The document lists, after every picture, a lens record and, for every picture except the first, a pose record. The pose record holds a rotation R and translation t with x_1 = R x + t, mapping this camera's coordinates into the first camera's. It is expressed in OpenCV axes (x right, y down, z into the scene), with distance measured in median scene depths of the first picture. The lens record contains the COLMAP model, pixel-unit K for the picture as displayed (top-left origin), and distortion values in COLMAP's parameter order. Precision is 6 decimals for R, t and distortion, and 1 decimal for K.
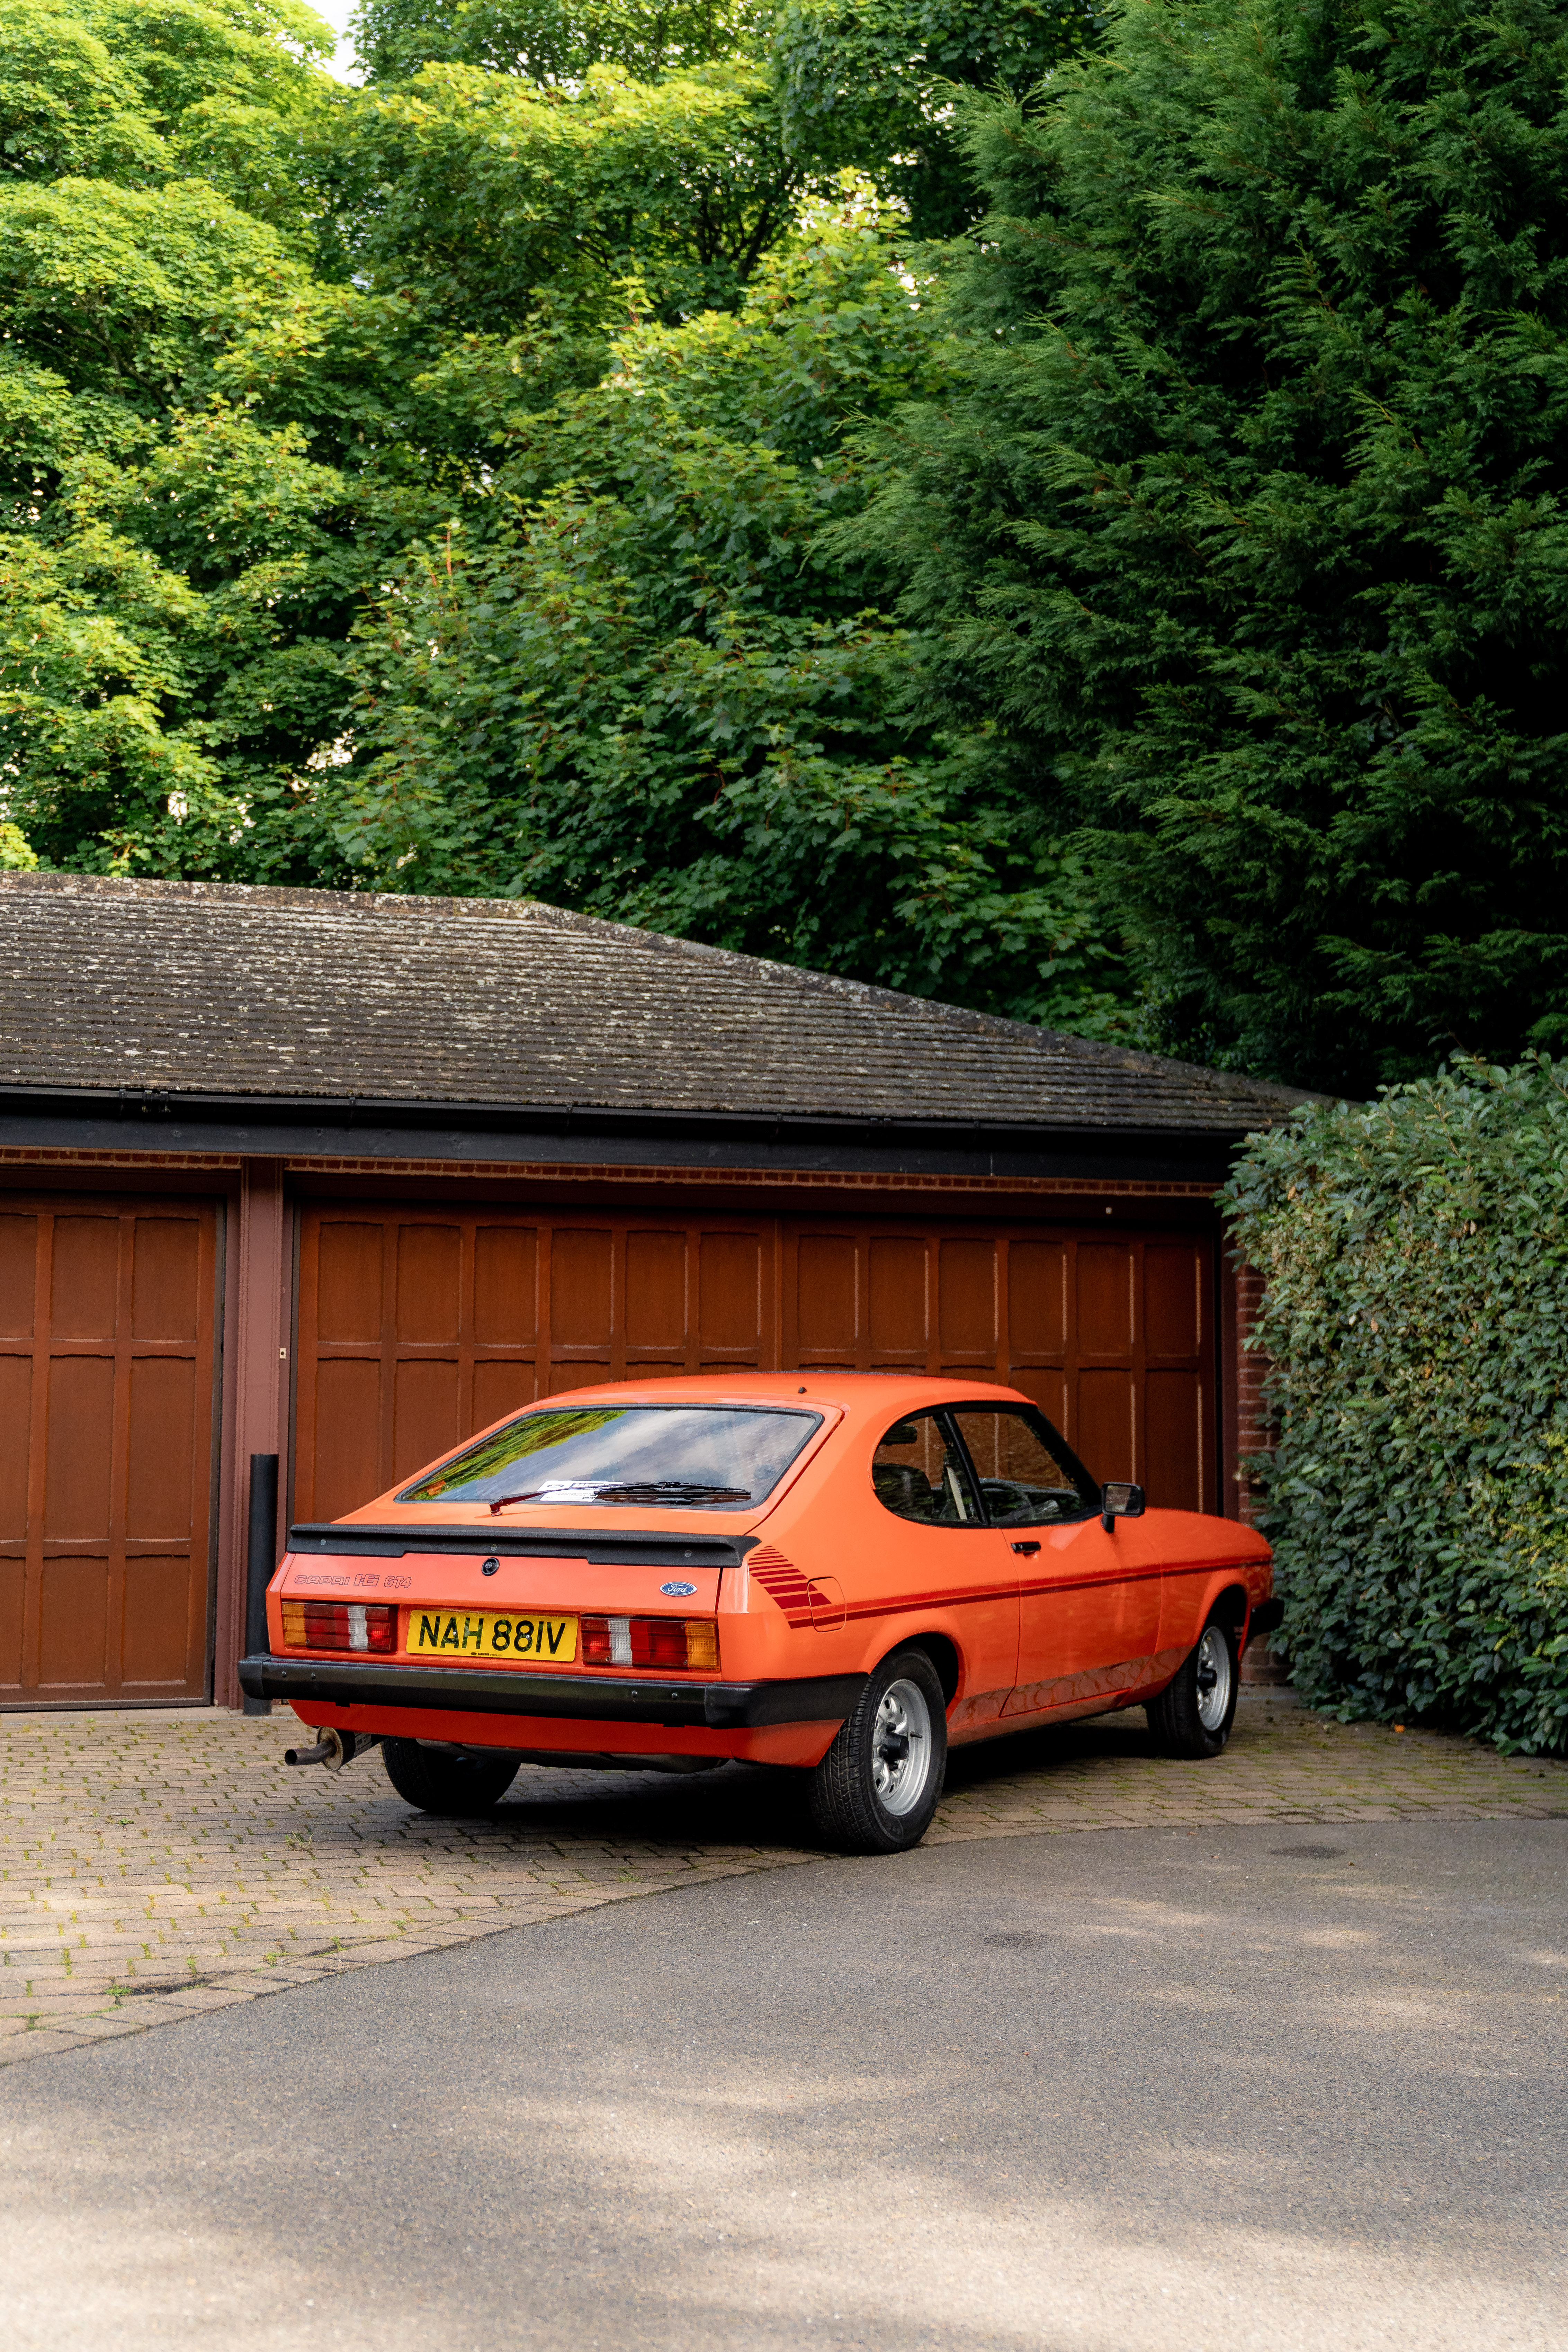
lens RADIAL K [[2721.4, 0, 780.0], [0, 2721.4, 1184.7], [0, 0, 1]] dist [0.064584, 0.009738]
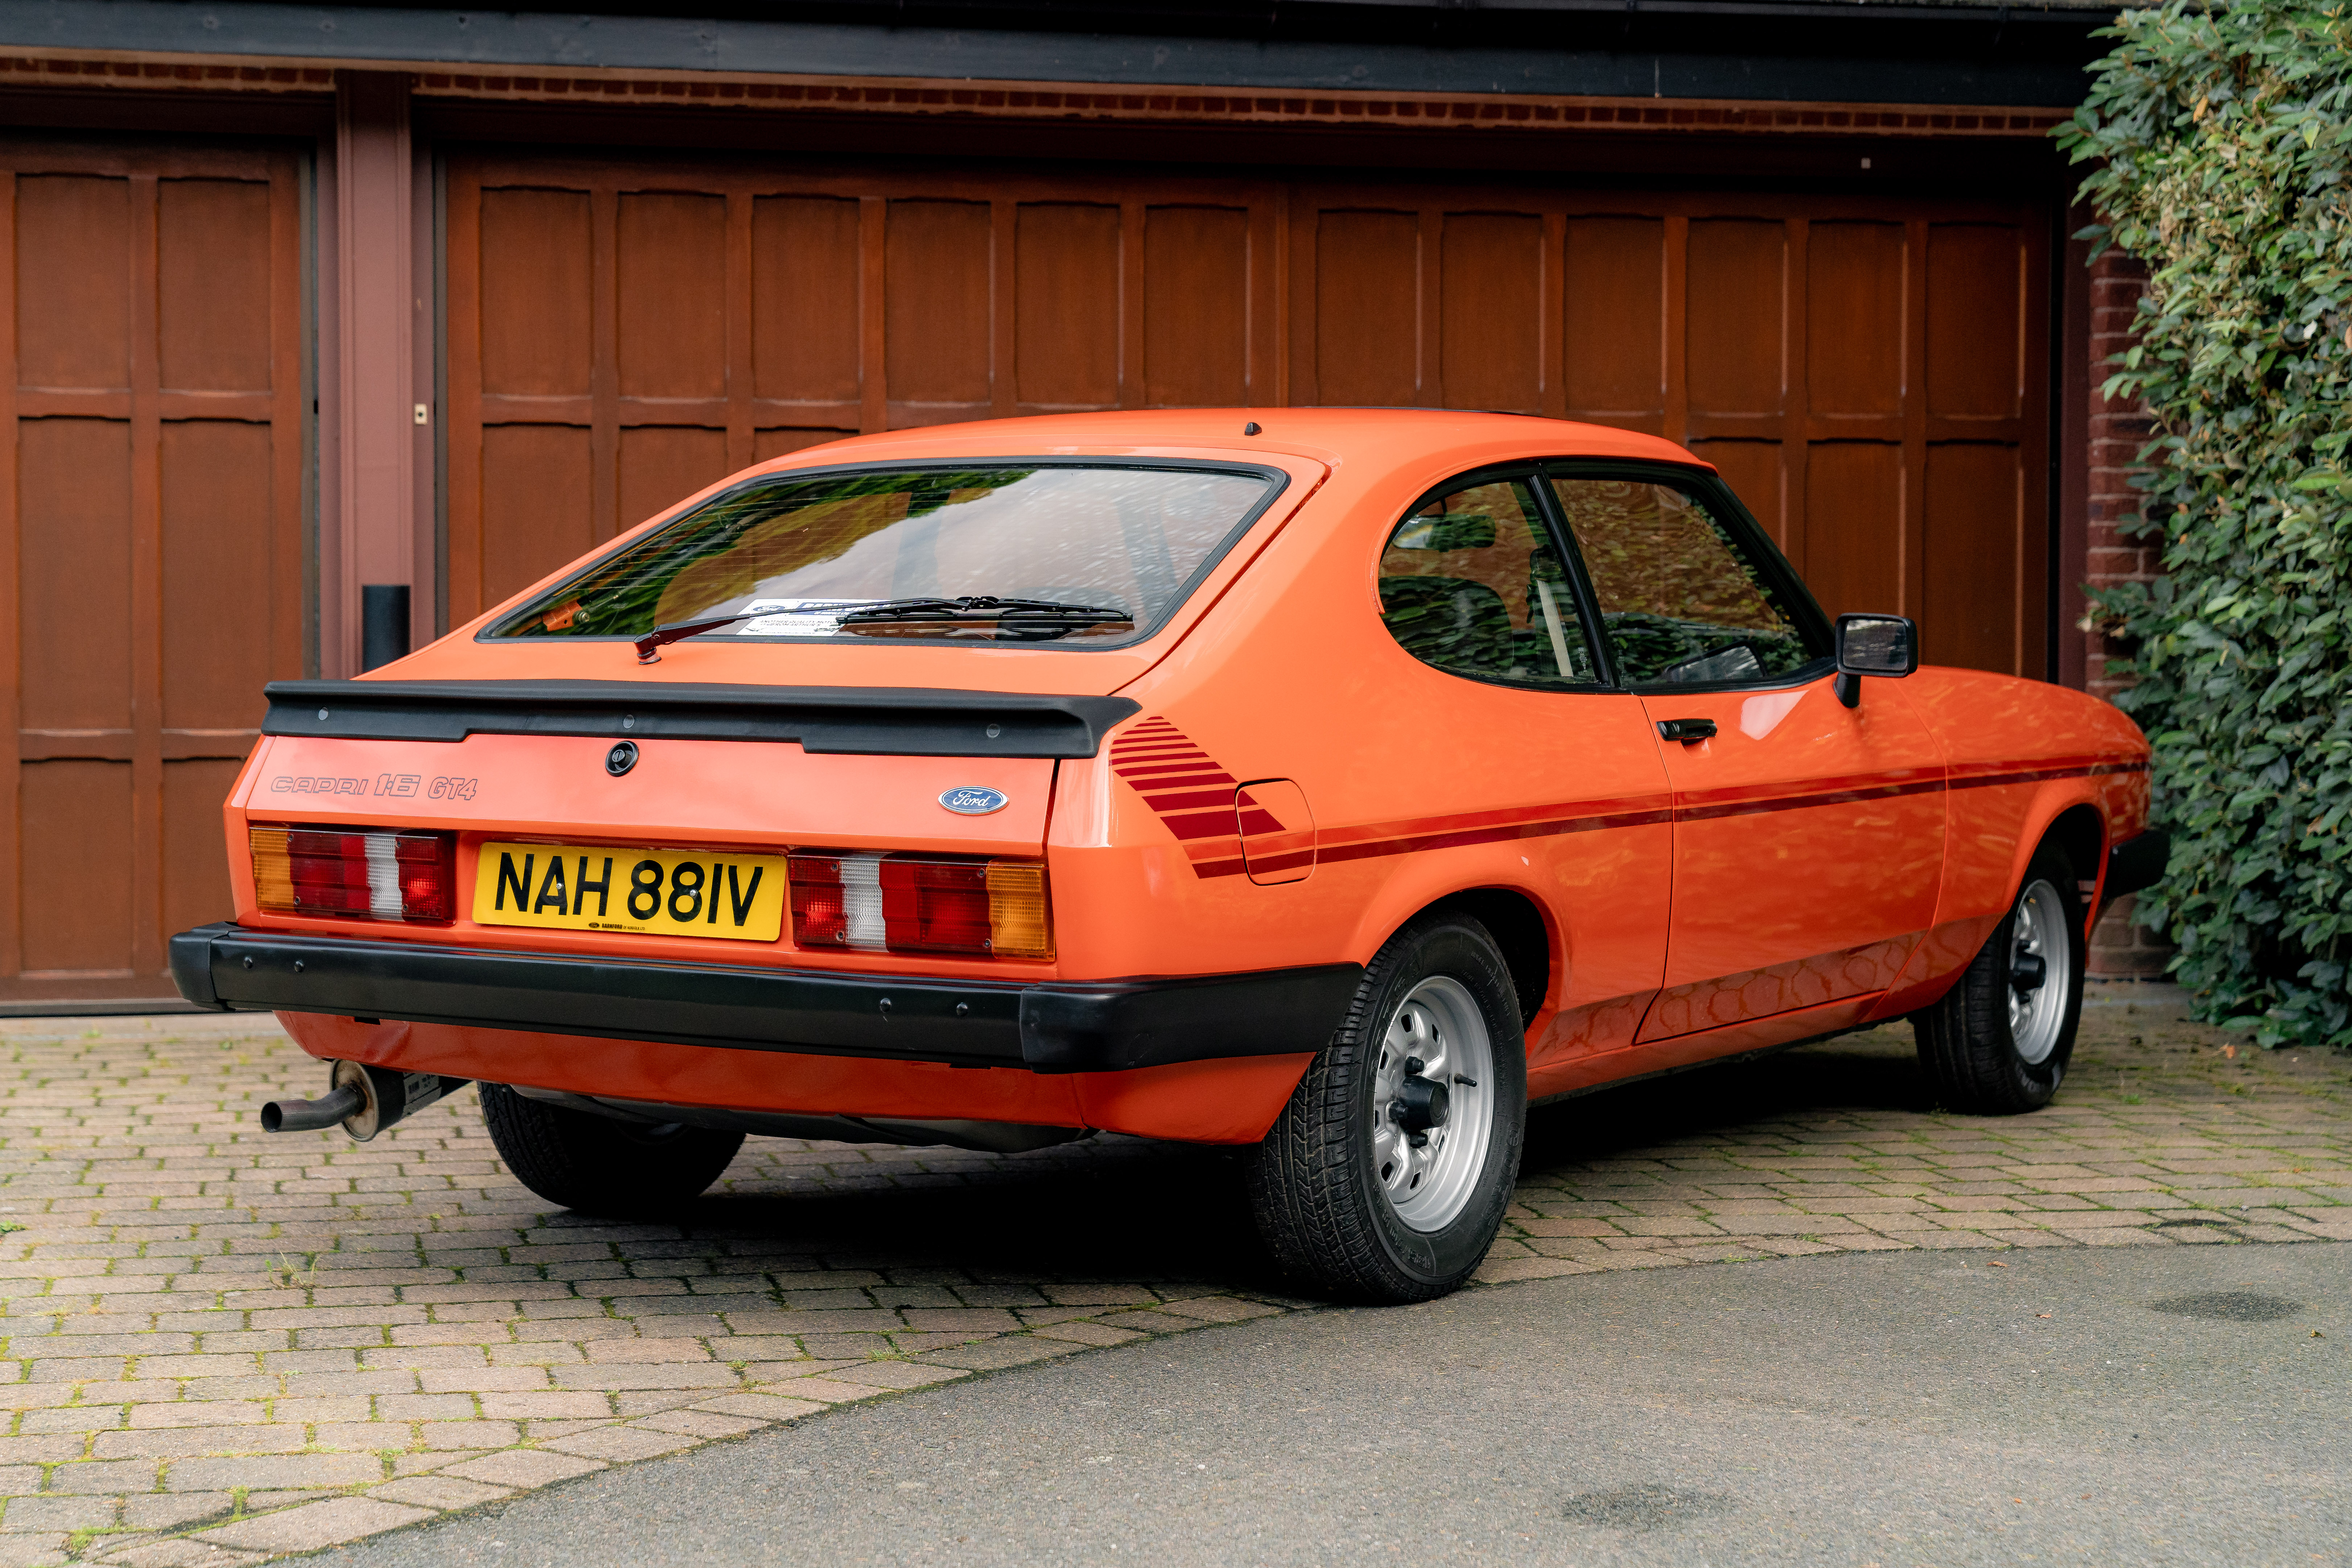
lens RADIAL K [[3942.7, 0, 1128.8], [0, 3942.7, 734.5], [0, 0, 1]] dist [0.094570, 0.050358]
pose [[0.997778, -0.001266, -0.066621, 0.026012], [0.009330, 0.992624, 0.120878, 0.031551], [0.065976, -0.121230, 0.990429, 0.183120]]
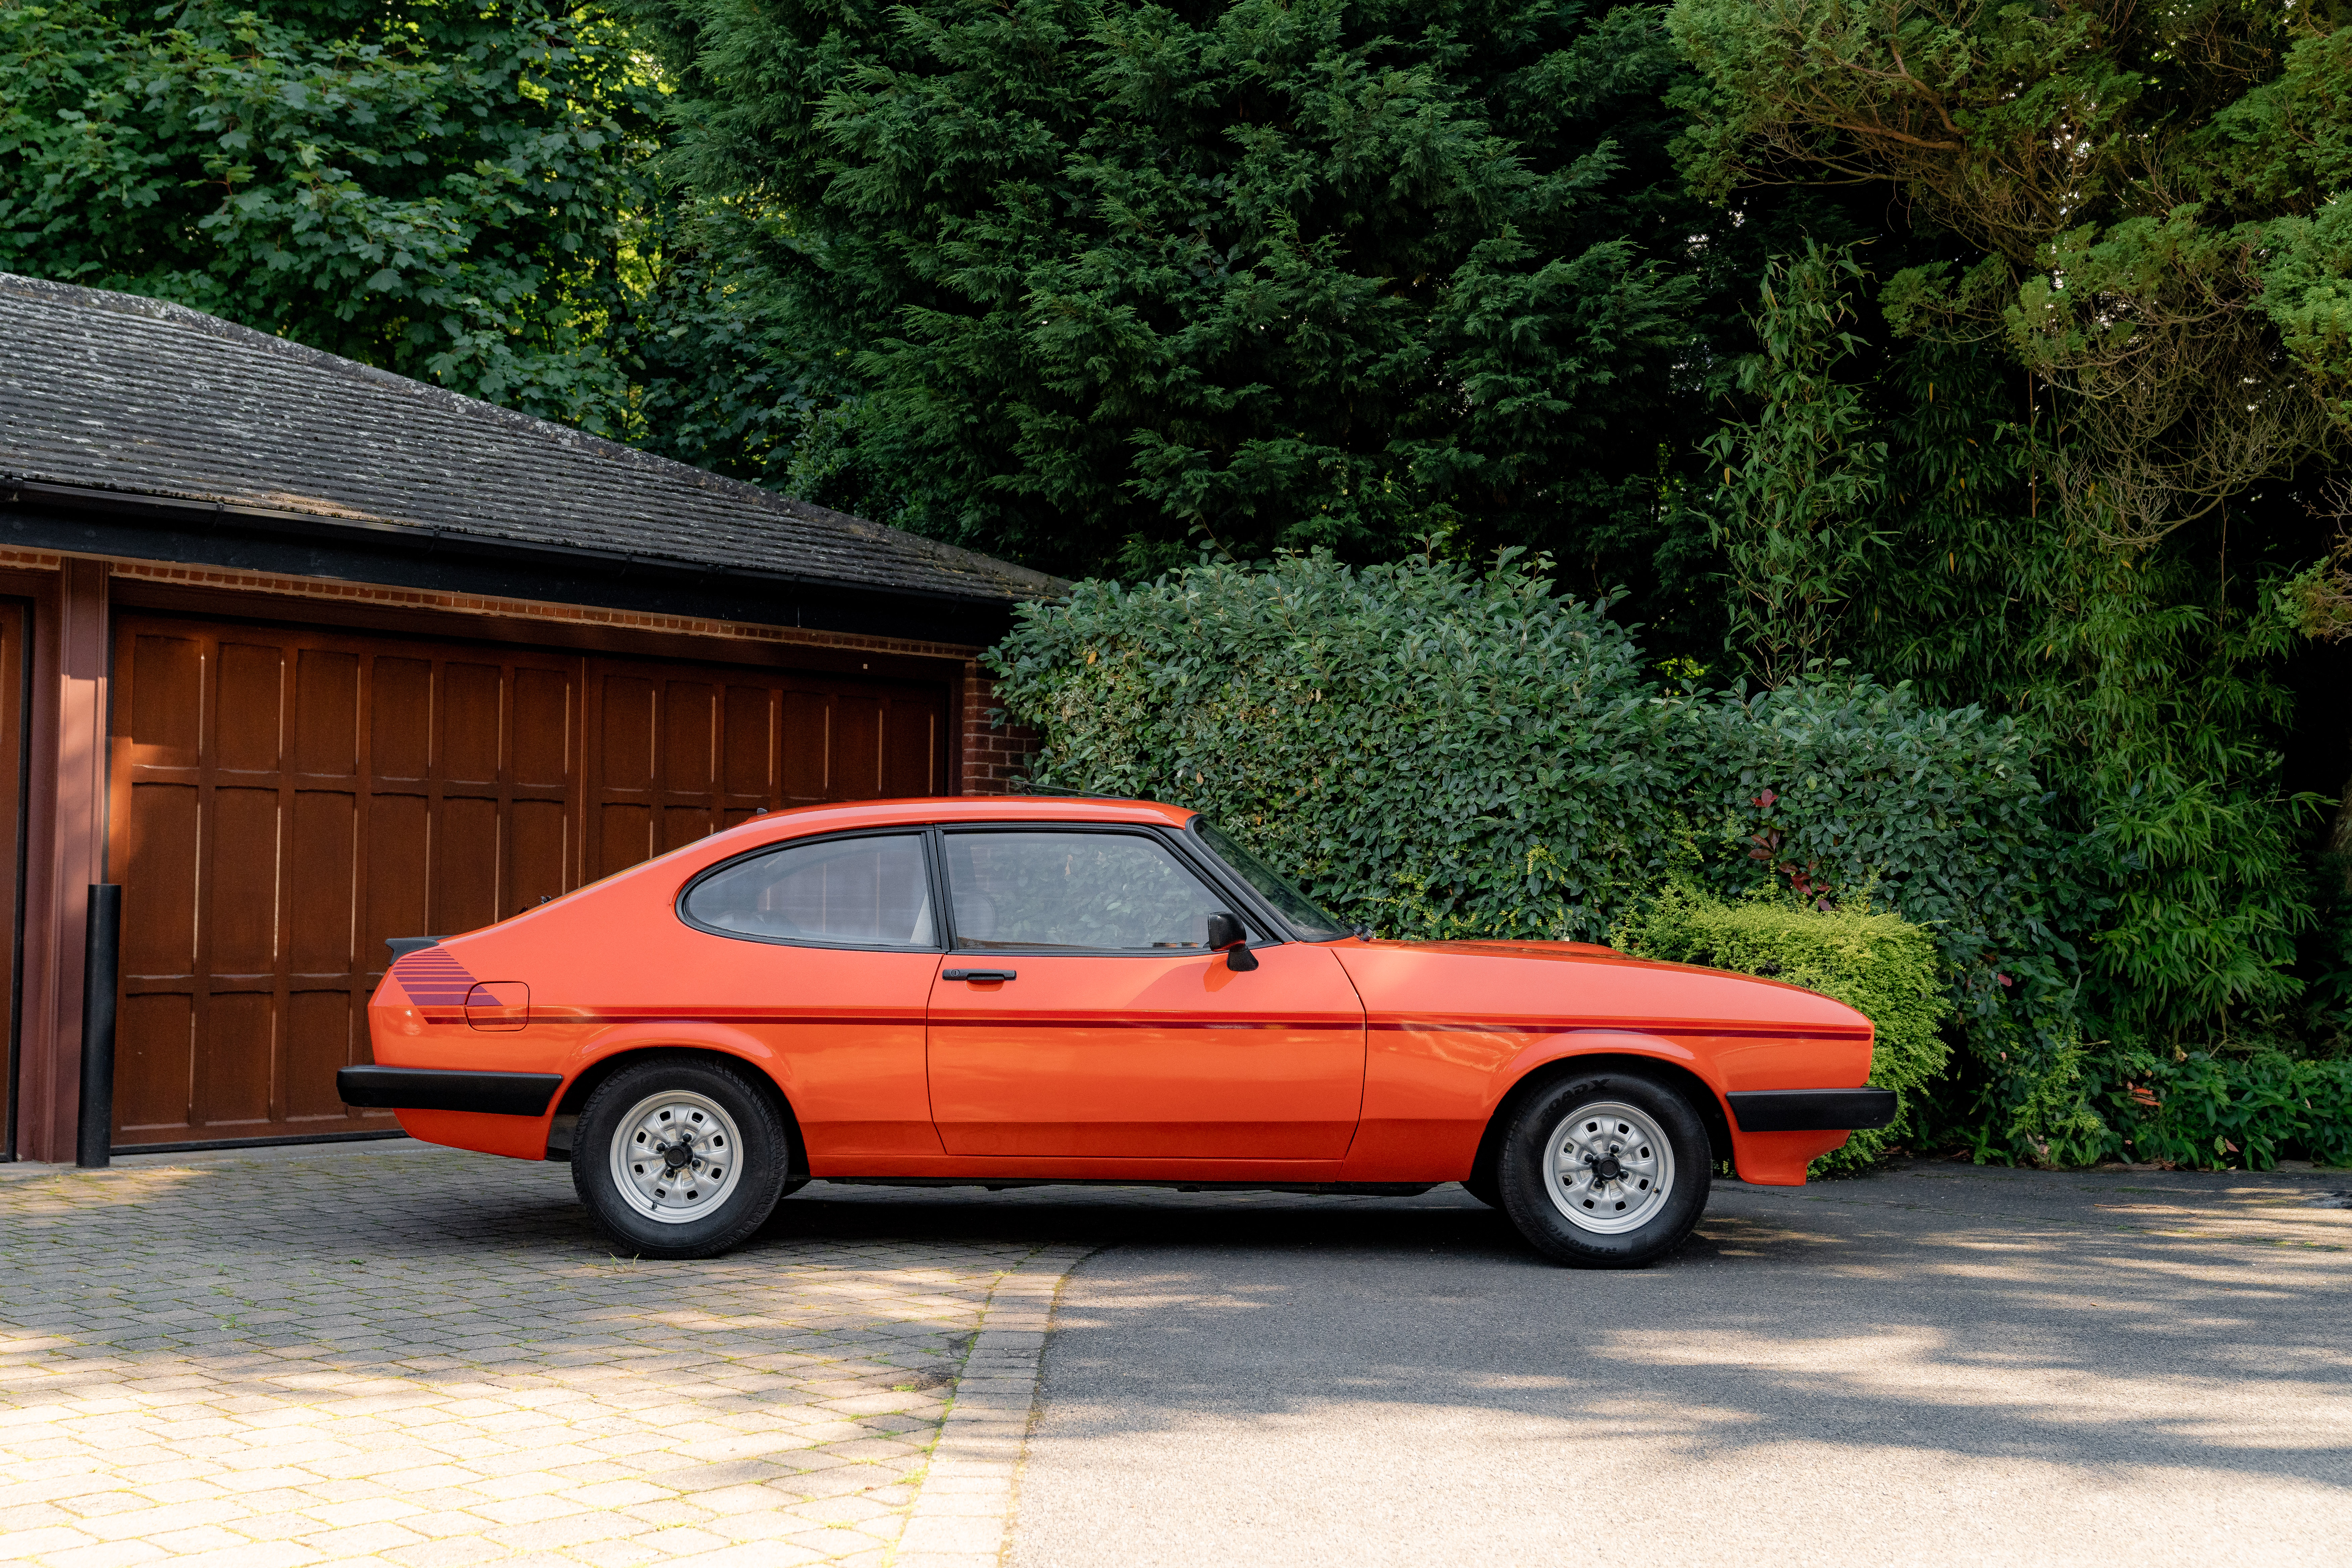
lens RADIAL K [[2585.5, 0, 1167.2], [0, 2585.5, 788.4], [0, 0, 1]] dist [0.065444, -0.042811]
pose [[0.868578, 0.026605, 0.494837, -0.330207], [-0.050952, 0.998060, 0.035774, 0.017852], [-0.492925, -0.056286, 0.868249, 0.071964]]
